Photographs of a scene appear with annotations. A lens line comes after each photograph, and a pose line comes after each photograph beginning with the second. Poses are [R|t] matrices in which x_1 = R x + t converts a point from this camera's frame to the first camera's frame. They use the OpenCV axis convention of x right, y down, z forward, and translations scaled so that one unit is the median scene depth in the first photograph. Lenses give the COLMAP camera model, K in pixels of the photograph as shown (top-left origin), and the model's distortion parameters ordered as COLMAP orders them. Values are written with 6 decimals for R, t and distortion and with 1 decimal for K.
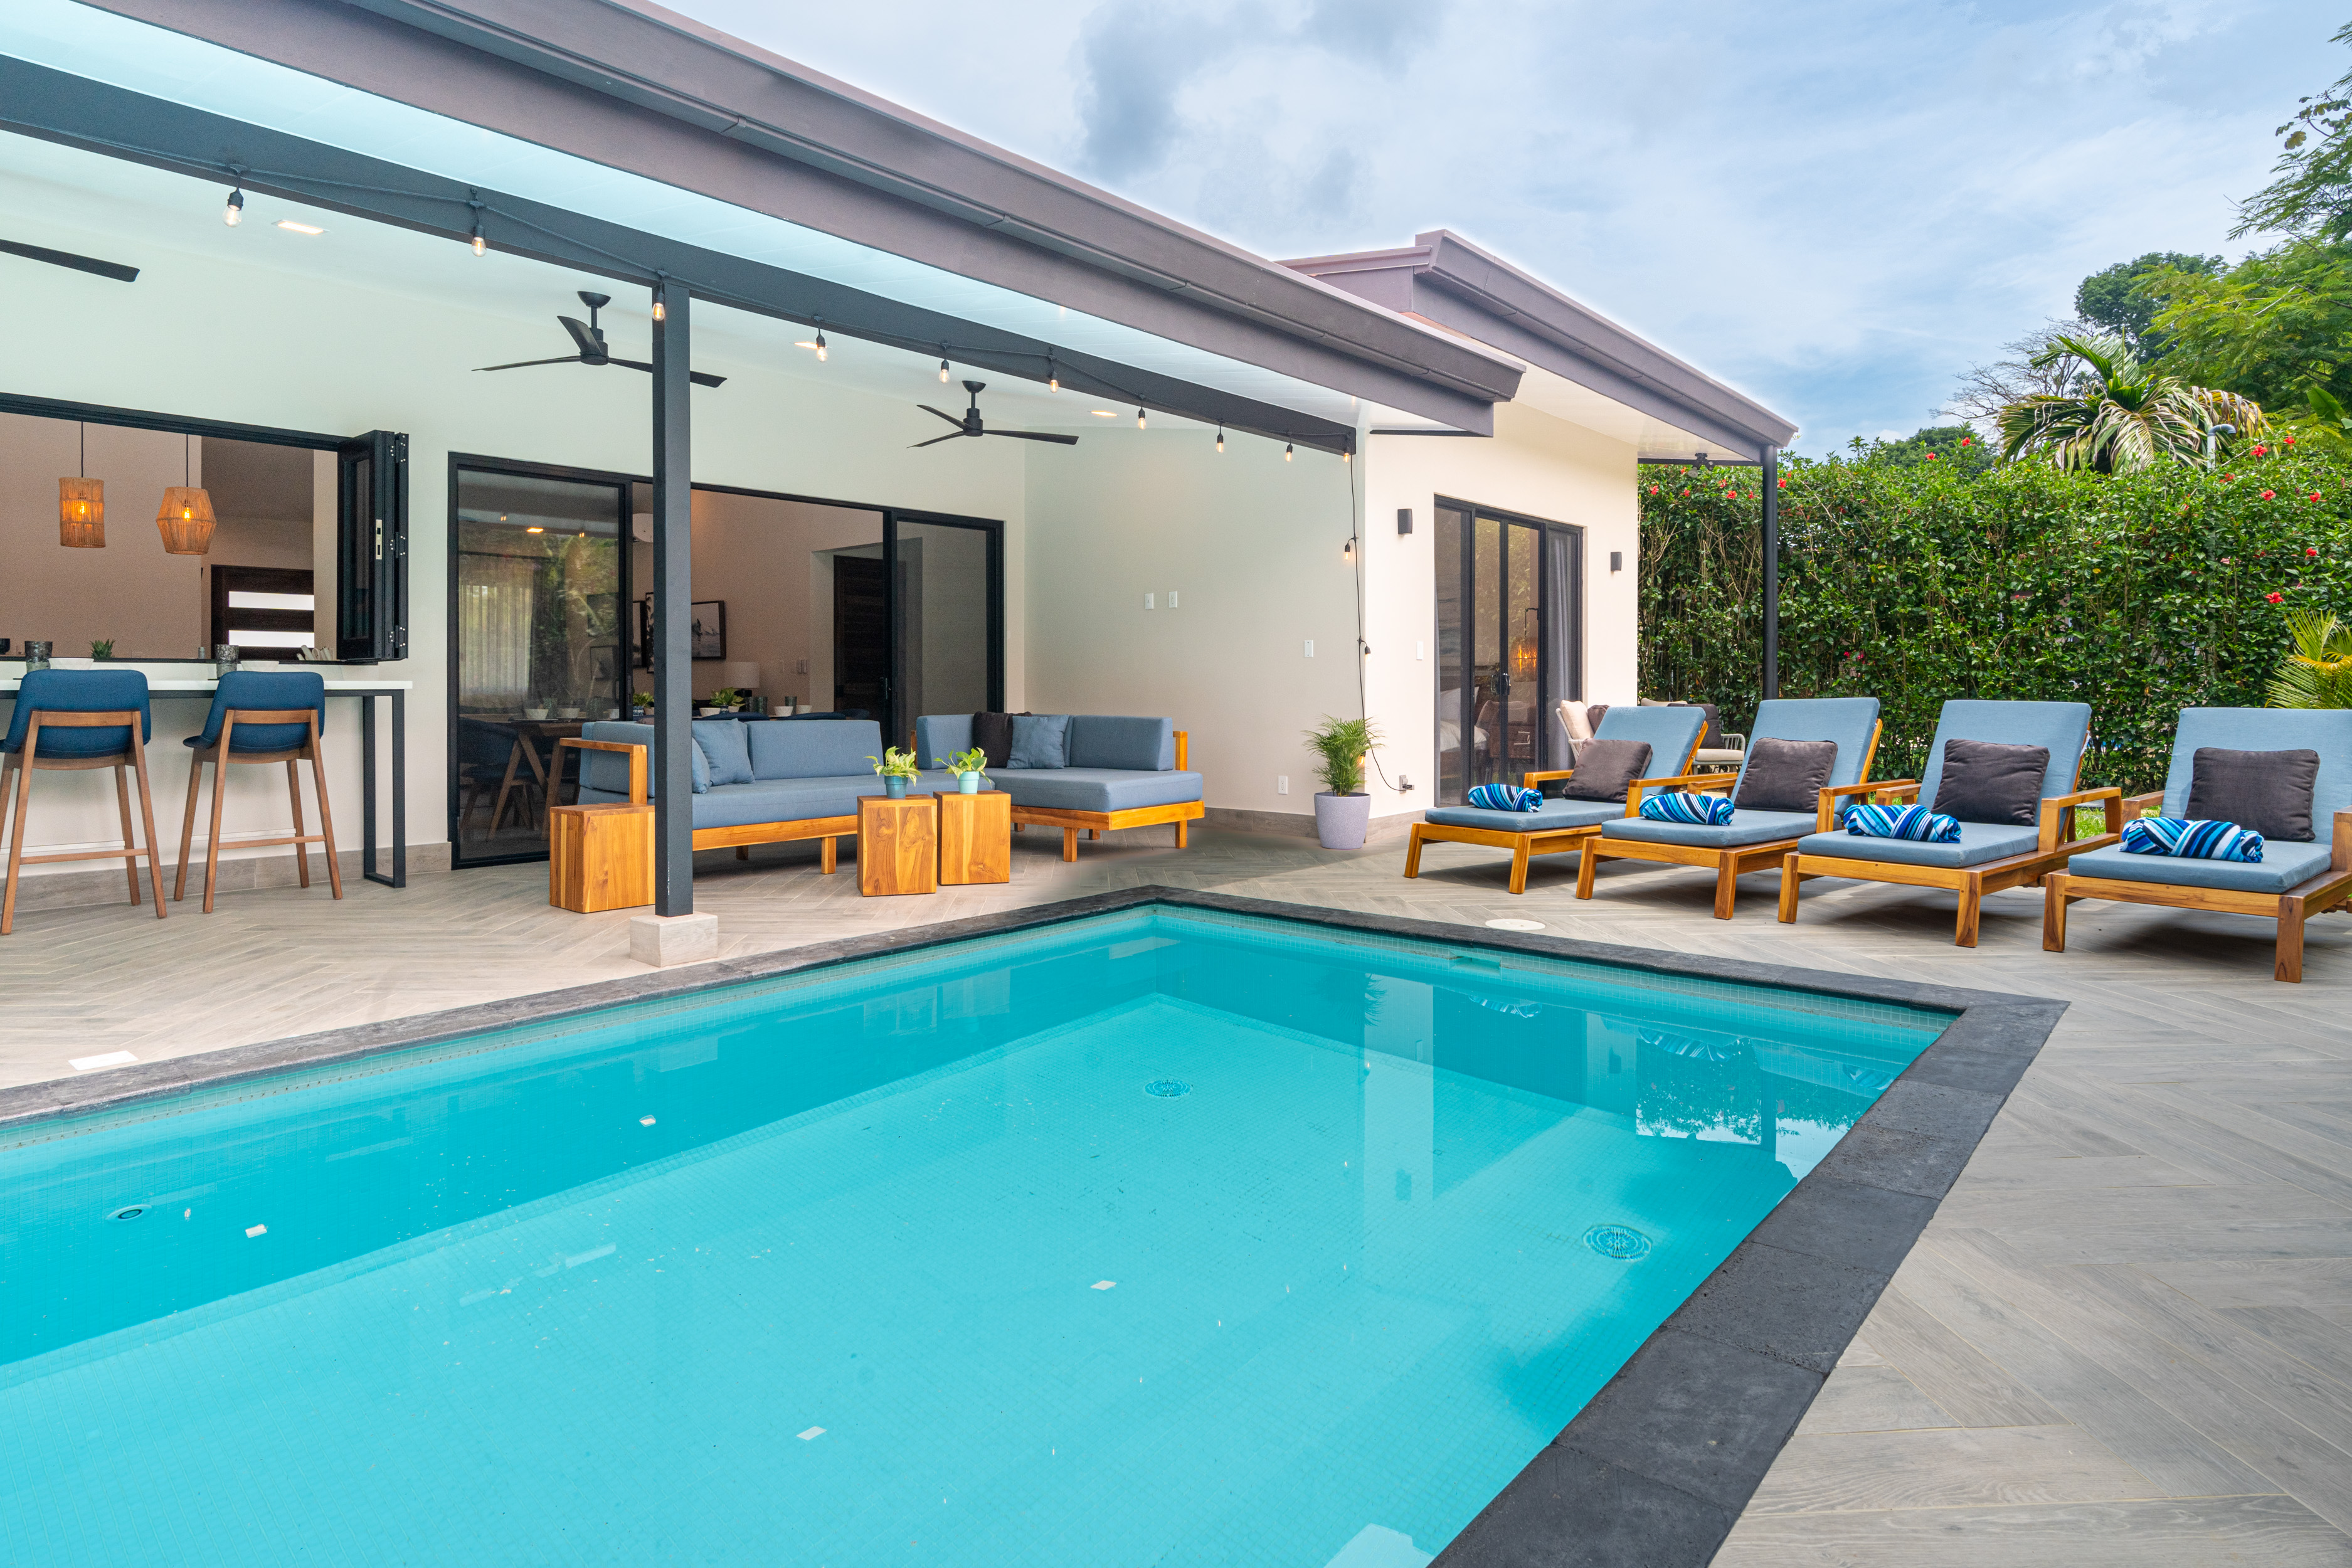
lens RADIAL K [[1262.4, 0, 1163.8], [0, 1262.4, 687.6], [0, 0, 1]] dist [-0.005241, 0.001014]
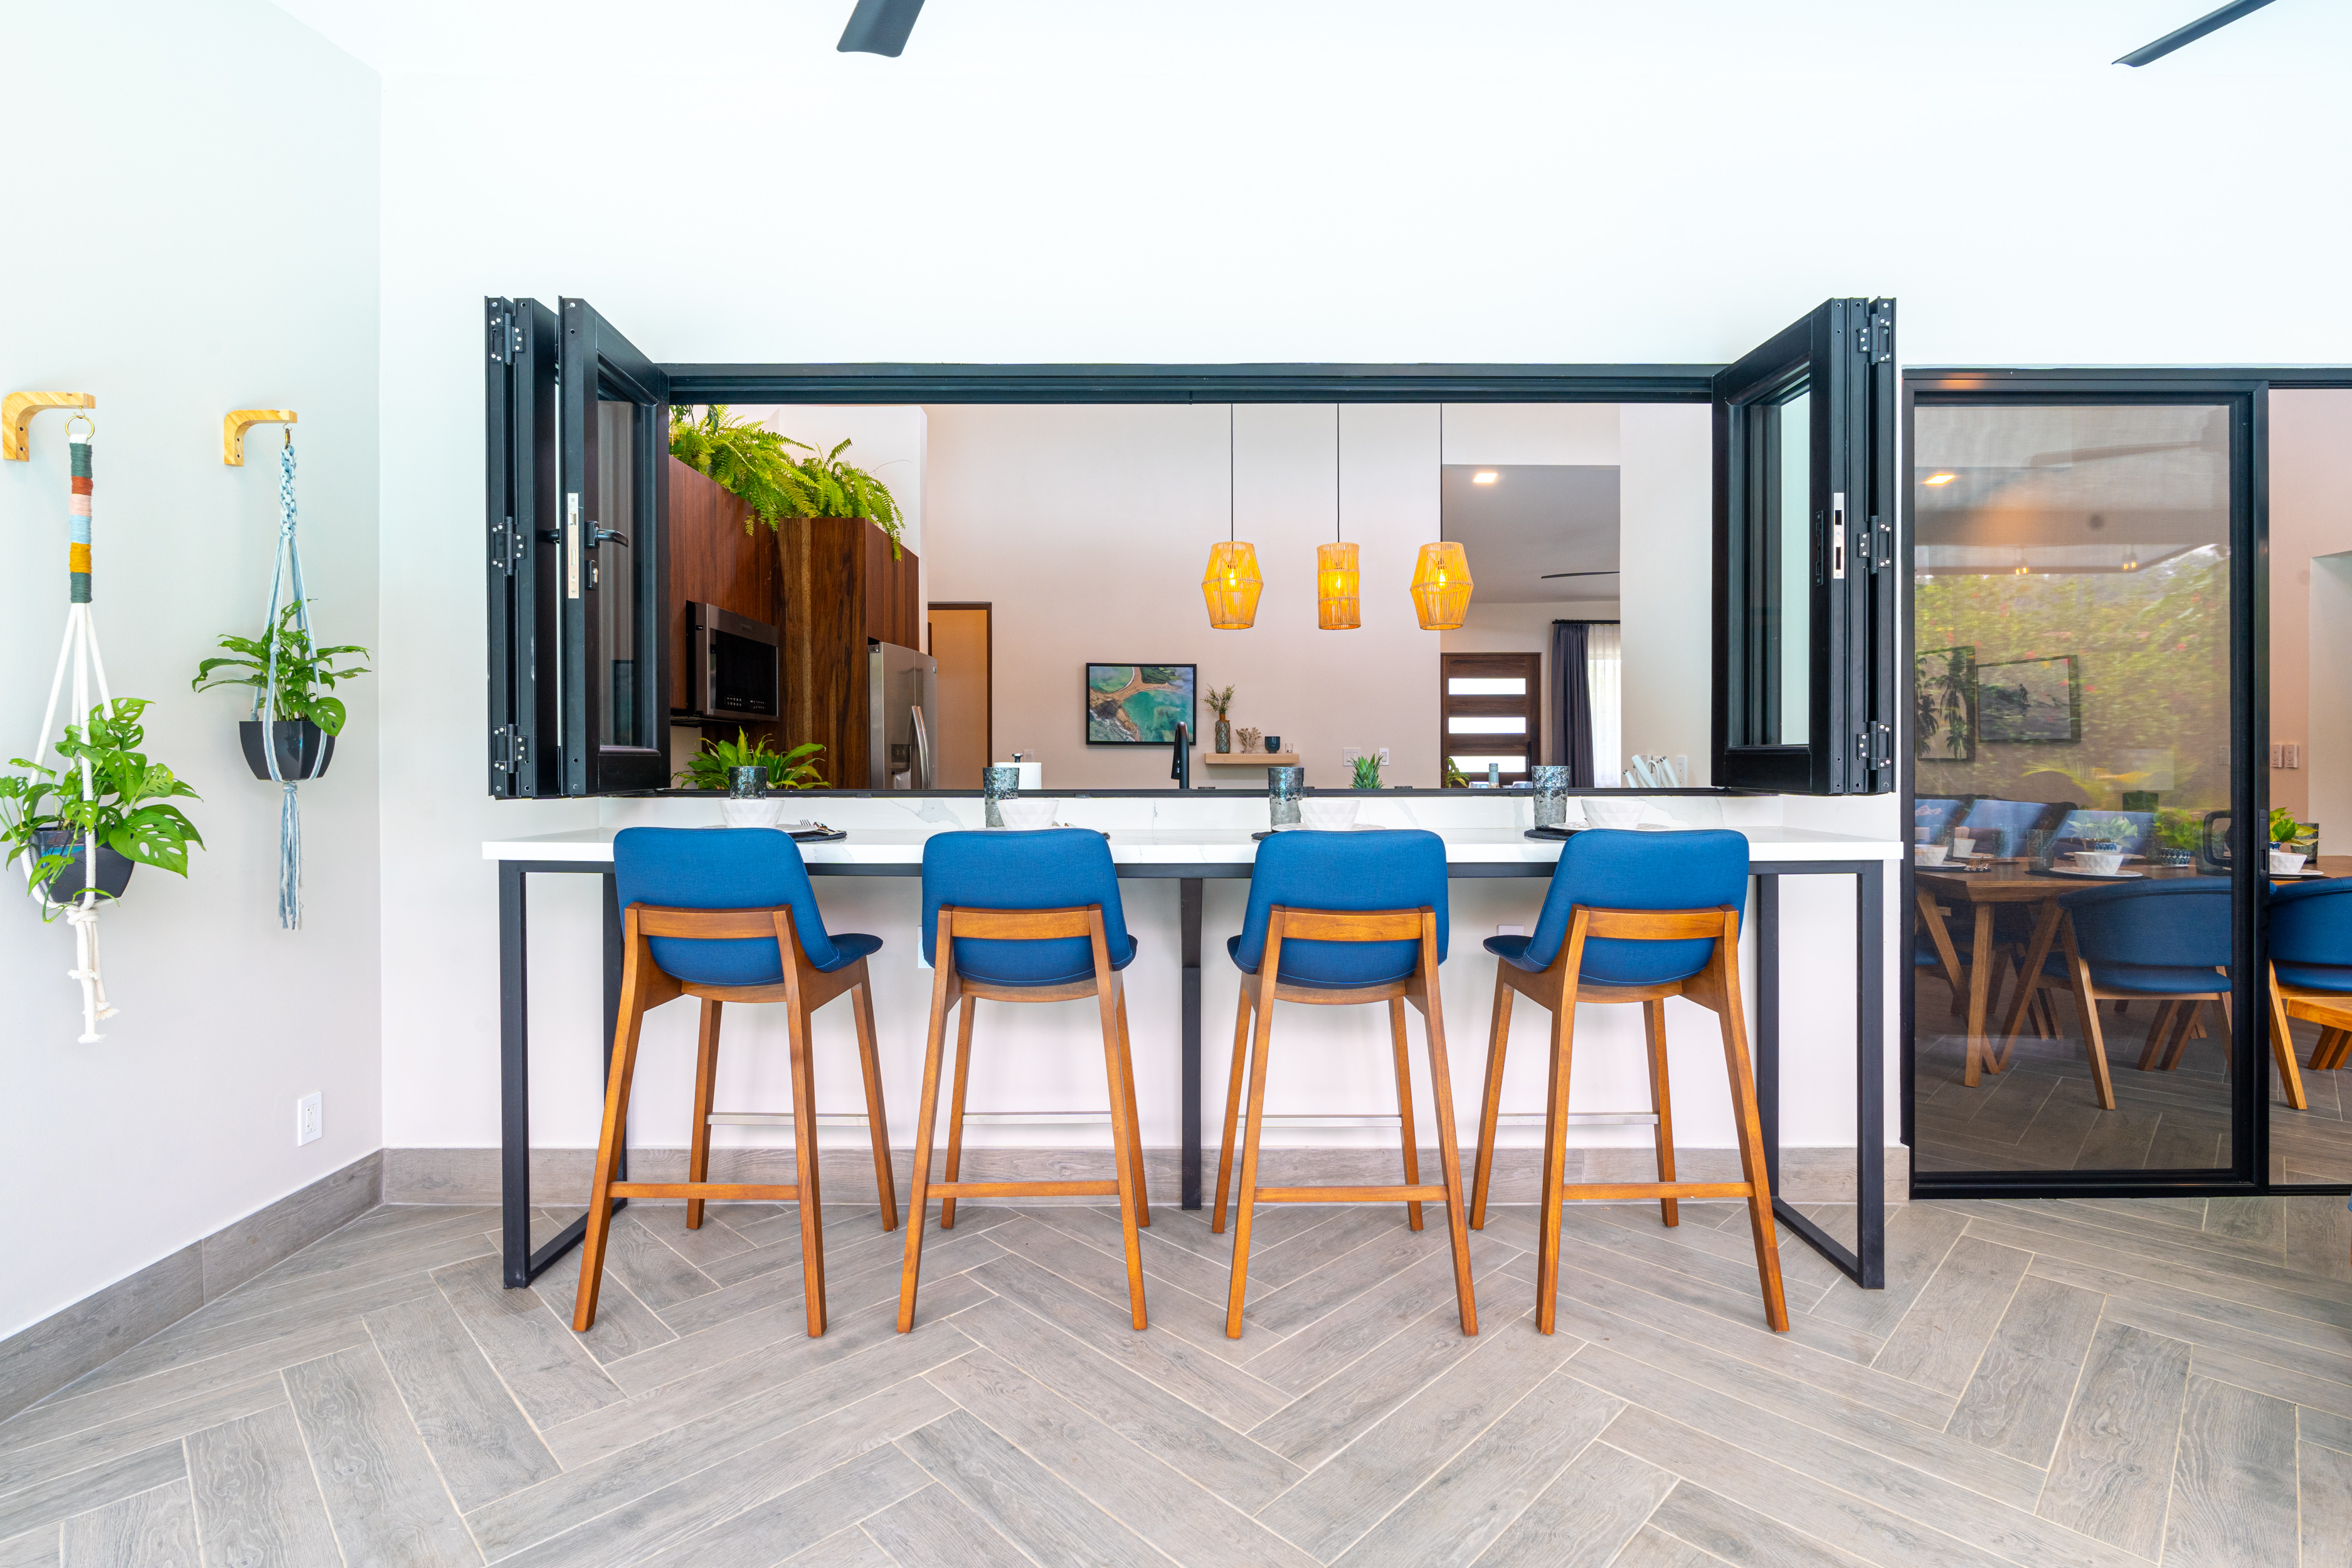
lens RADIAL K [[1116.8, 0, 1193.8], [0, 1116.8, 779.5], [0, 0, 1]] dist [-0.011627, 0.001709]
pose [[0.671858, 0.015688, -0.740514, -0.374030], [0.002919, 0.999712, 0.023827, -0.030095], [0.740674, -0.018170, 0.671619, 0.429980]]
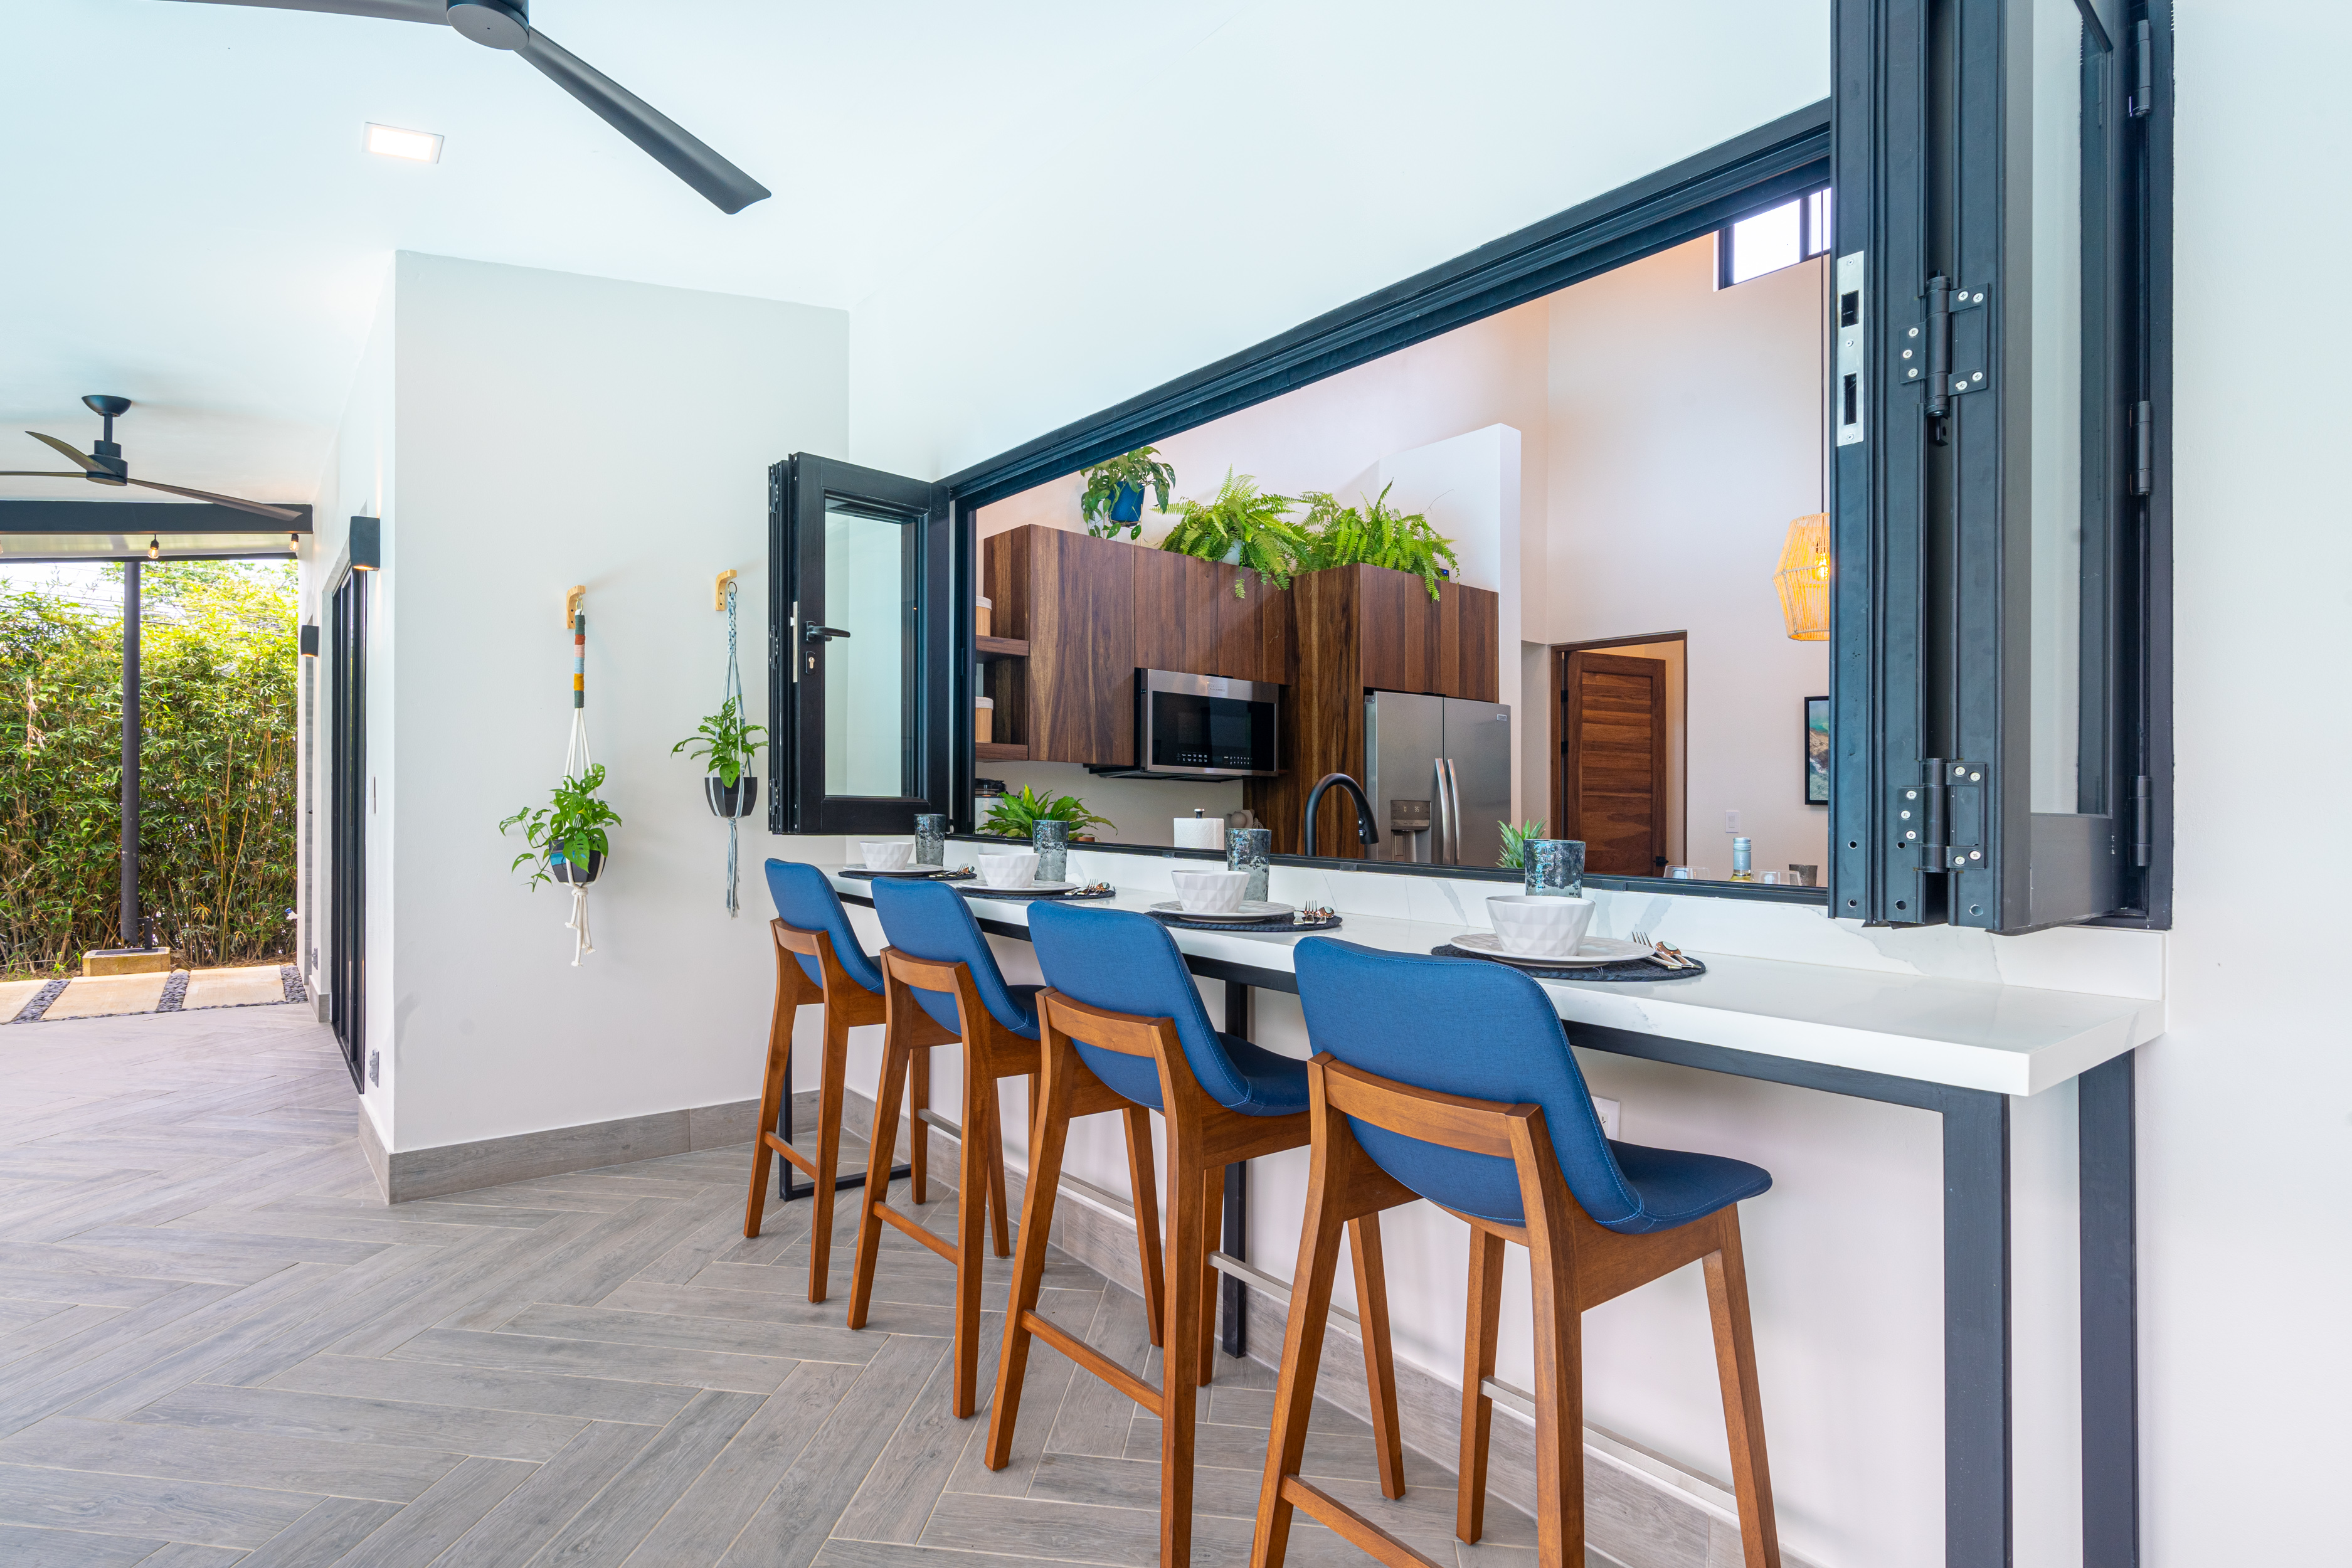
lens RADIAL K [[1163.1, 0, 1121.9], [0, 1163.1, 819.9], [0, 0, 1]] dist [-0.018246, 0.007772]
pose [[-0.182315, 0.011760, -0.983170, -0.322685], [-0.014367, 0.999790, 0.014623, -0.031735], [0.983135, 0.016792, -0.182107, 0.715804]]
